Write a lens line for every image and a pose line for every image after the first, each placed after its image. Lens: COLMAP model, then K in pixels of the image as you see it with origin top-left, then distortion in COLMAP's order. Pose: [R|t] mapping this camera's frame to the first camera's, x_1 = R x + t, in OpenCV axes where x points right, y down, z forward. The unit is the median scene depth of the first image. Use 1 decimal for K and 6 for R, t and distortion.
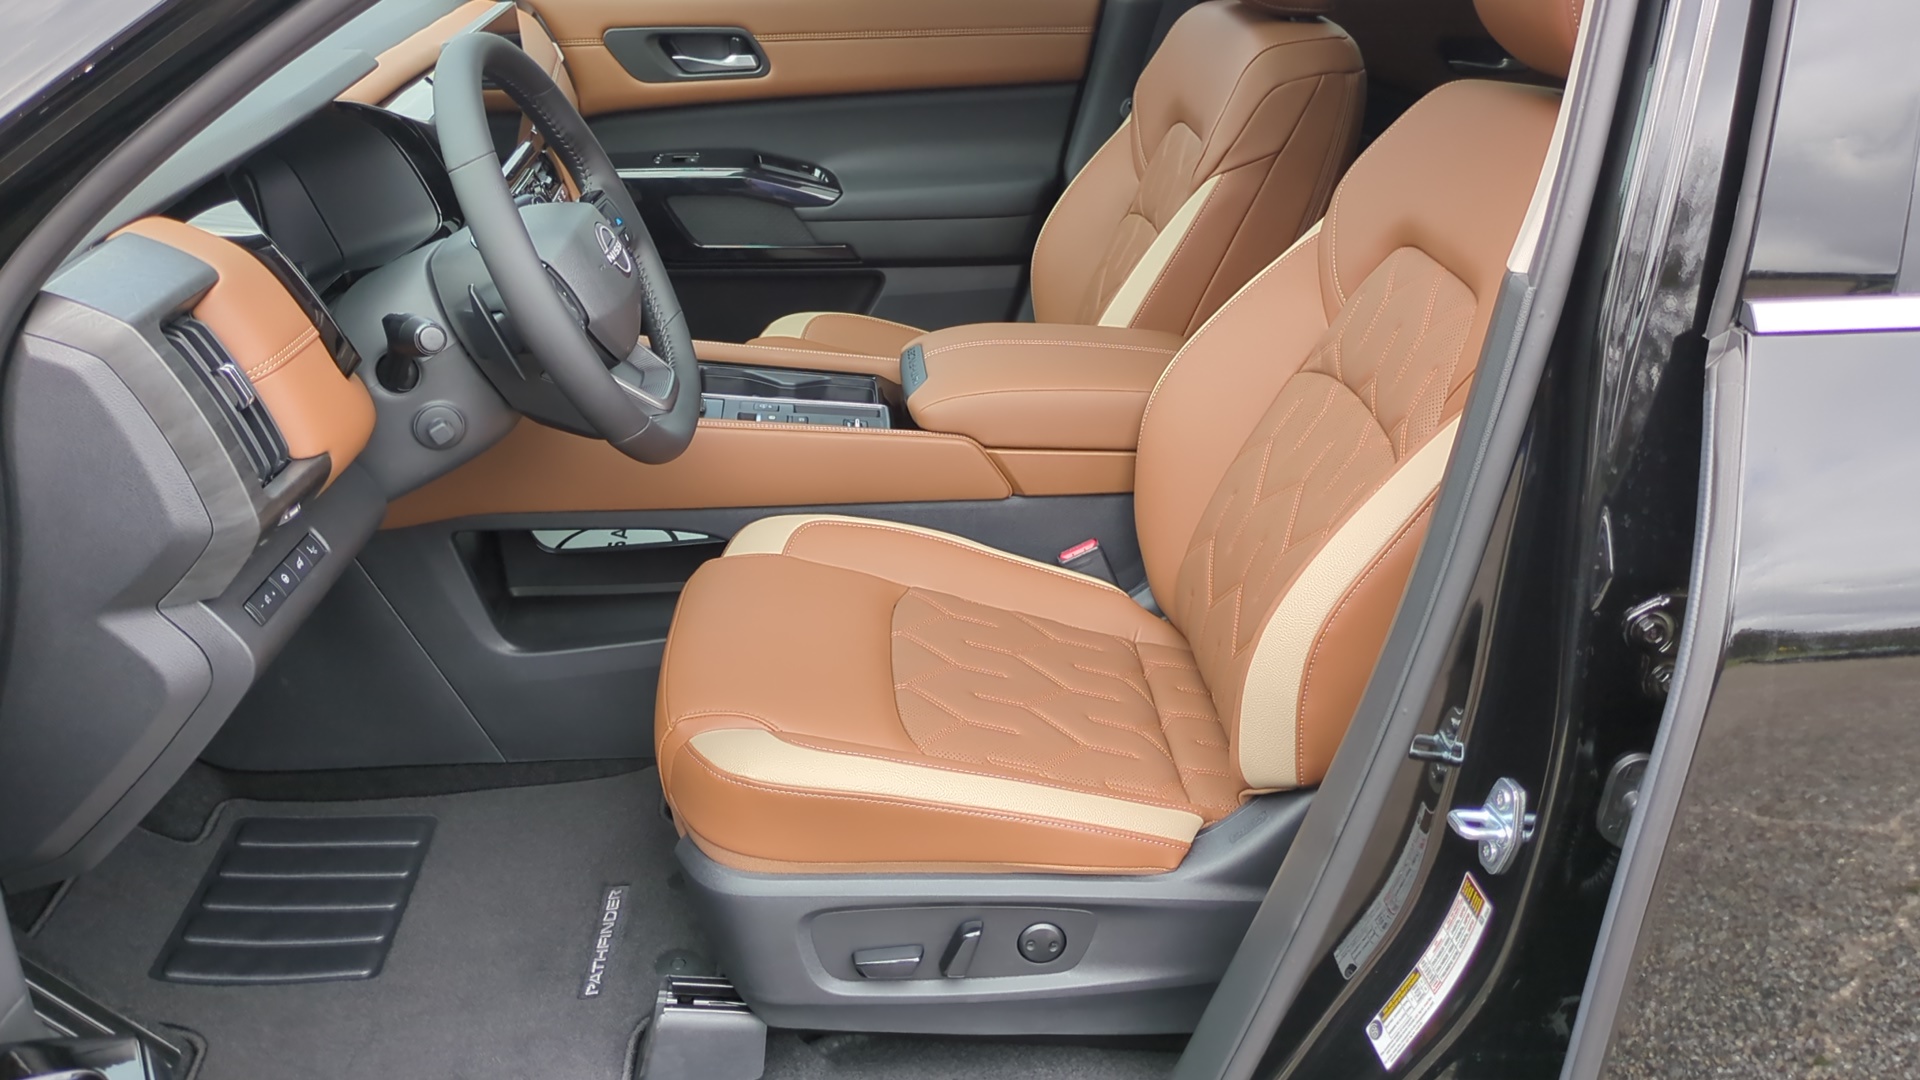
lens RADIAL K [[1640.0, 0, 960.9], [0, 1640.0, 545.6], [0, 0, 1]] dist [0.050776, -0.090348]
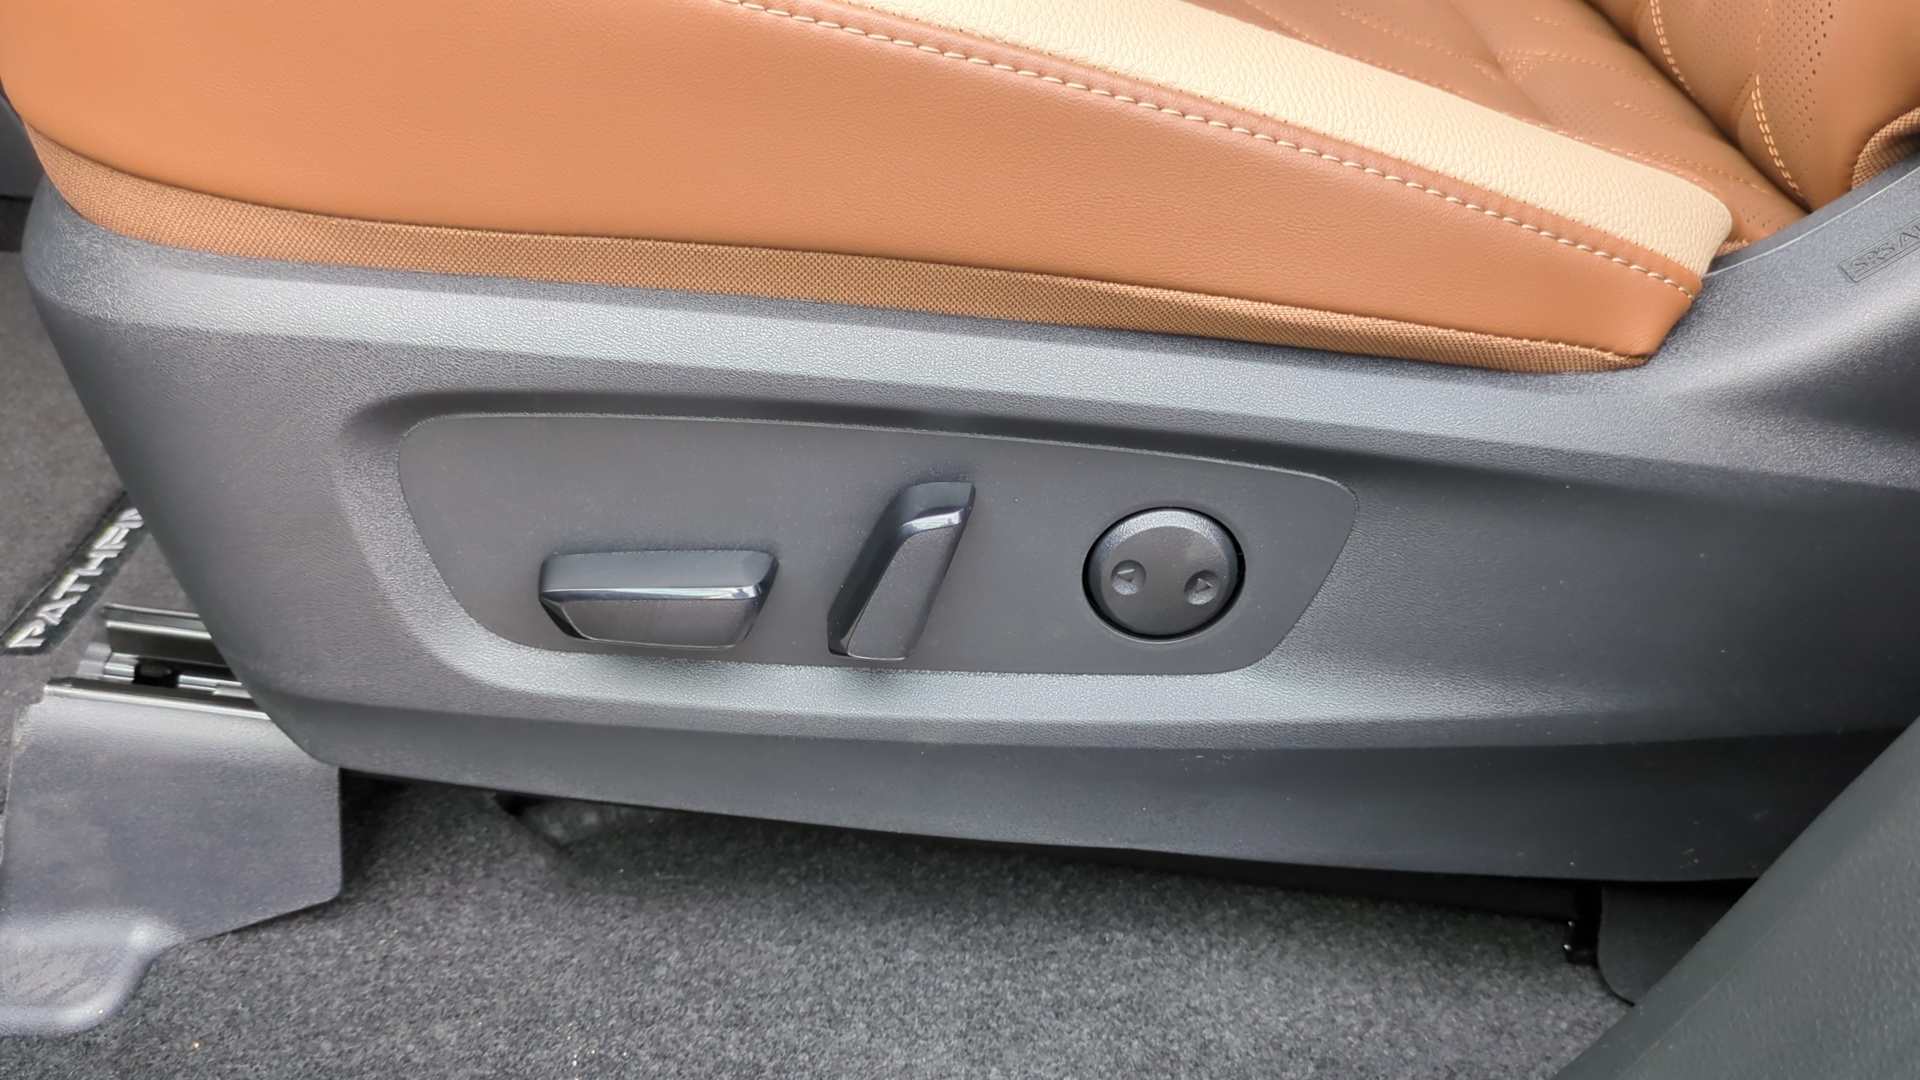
lens RADIAL K [[1640.0, 0, 960.8], [0, 1640.0, 539.3], [0, 0, 1]] dist [0.050776, -0.090348]
pose [[0.996146, 0.073742, -0.047479, 0.025565], [-0.065770, 0.986215, 0.151838, 0.191098], [0.058021, -0.148130, 0.987264, 0.696404]]
